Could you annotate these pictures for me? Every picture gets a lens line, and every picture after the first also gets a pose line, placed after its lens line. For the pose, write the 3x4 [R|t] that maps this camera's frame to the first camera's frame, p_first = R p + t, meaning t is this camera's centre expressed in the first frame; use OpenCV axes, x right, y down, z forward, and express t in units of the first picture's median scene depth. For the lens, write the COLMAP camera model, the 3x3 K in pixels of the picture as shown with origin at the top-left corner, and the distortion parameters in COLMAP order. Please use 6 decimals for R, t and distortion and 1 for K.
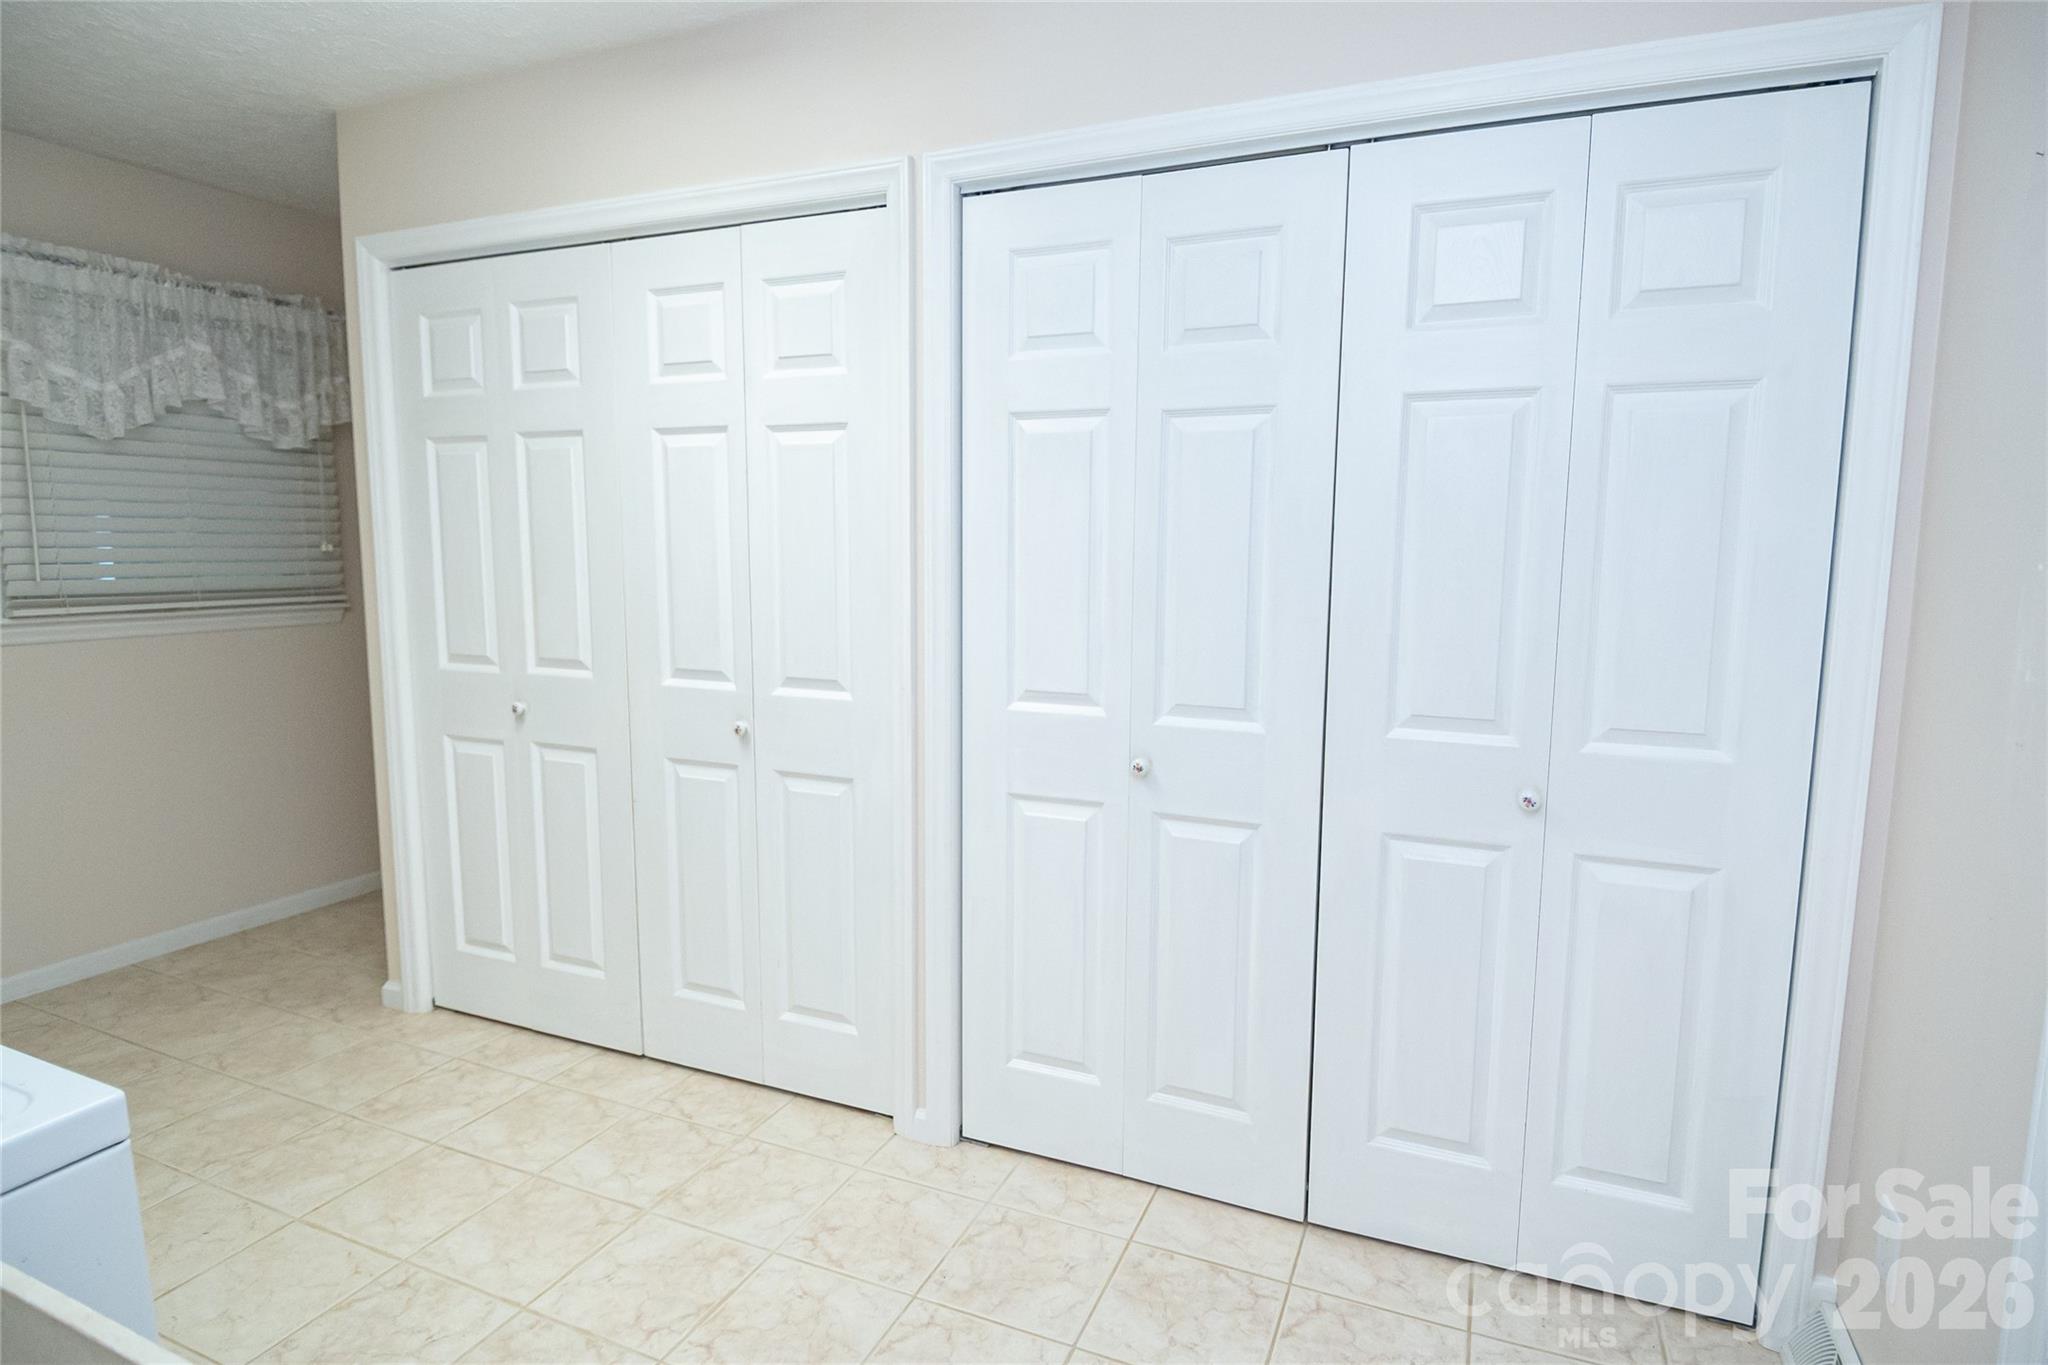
lens RADIAL K [[1069.0, 0, 1019.7], [0, 1069.0, 674.2], [0, 0, 1]] dist [0.021989, -0.029972]
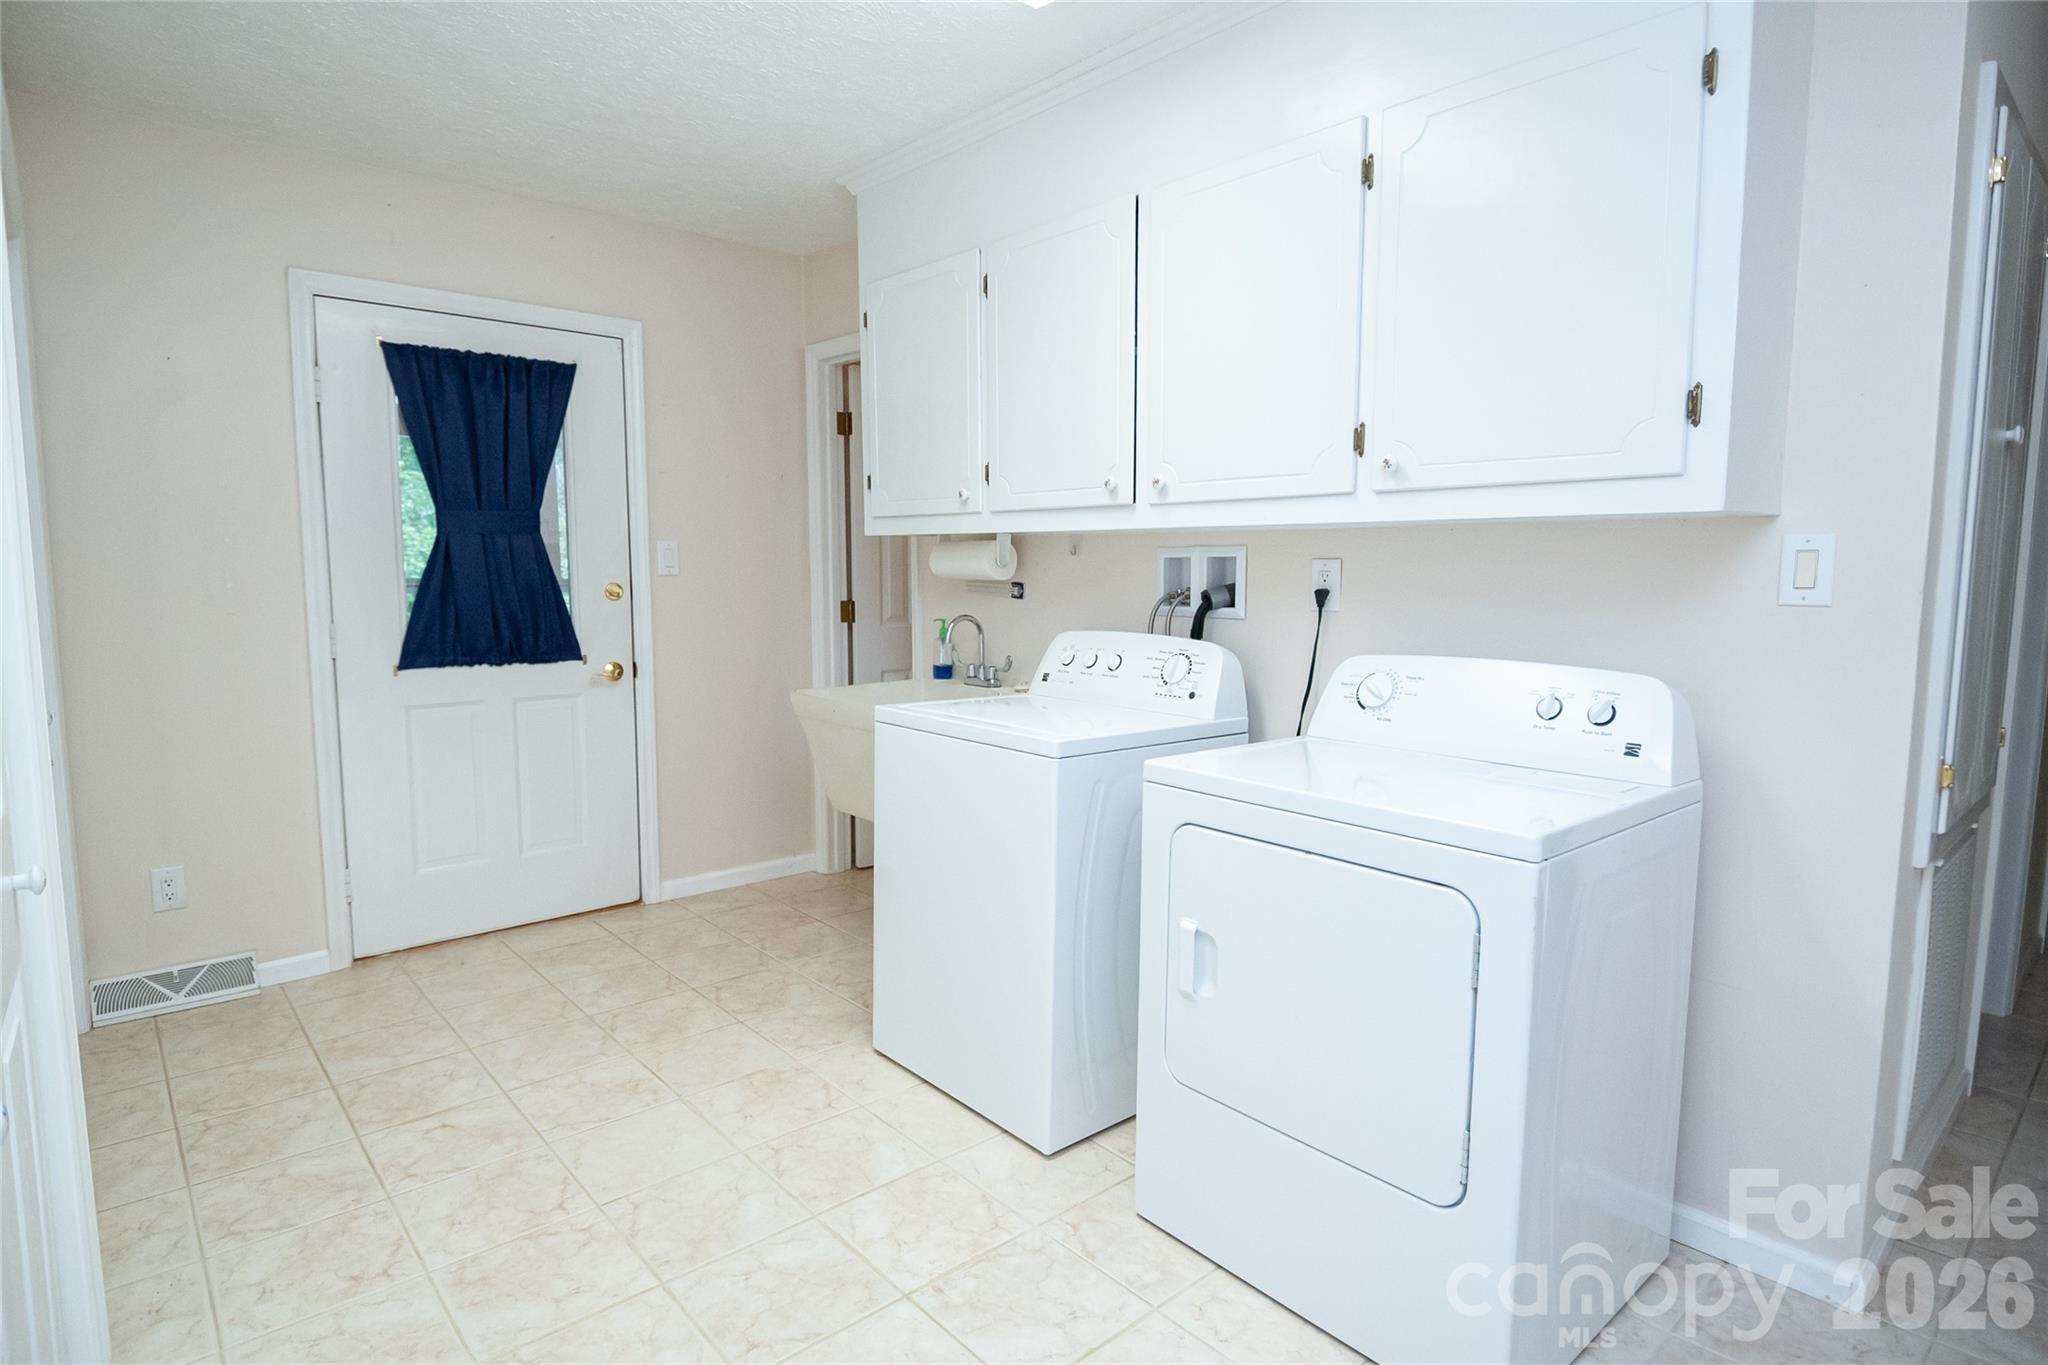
lens RADIAL K [[1069.0, 0, 1019.7], [0, 1069.0, 674.2], [0, 0, 1]] dist [0.021989, -0.029972]
pose [[-0.904589, -0.050878, 0.423237, -1.162532], [0.043774, 0.976517, 0.210947, -0.163758], [-0.424031, 0.209347, -0.881119, 1.625641]]
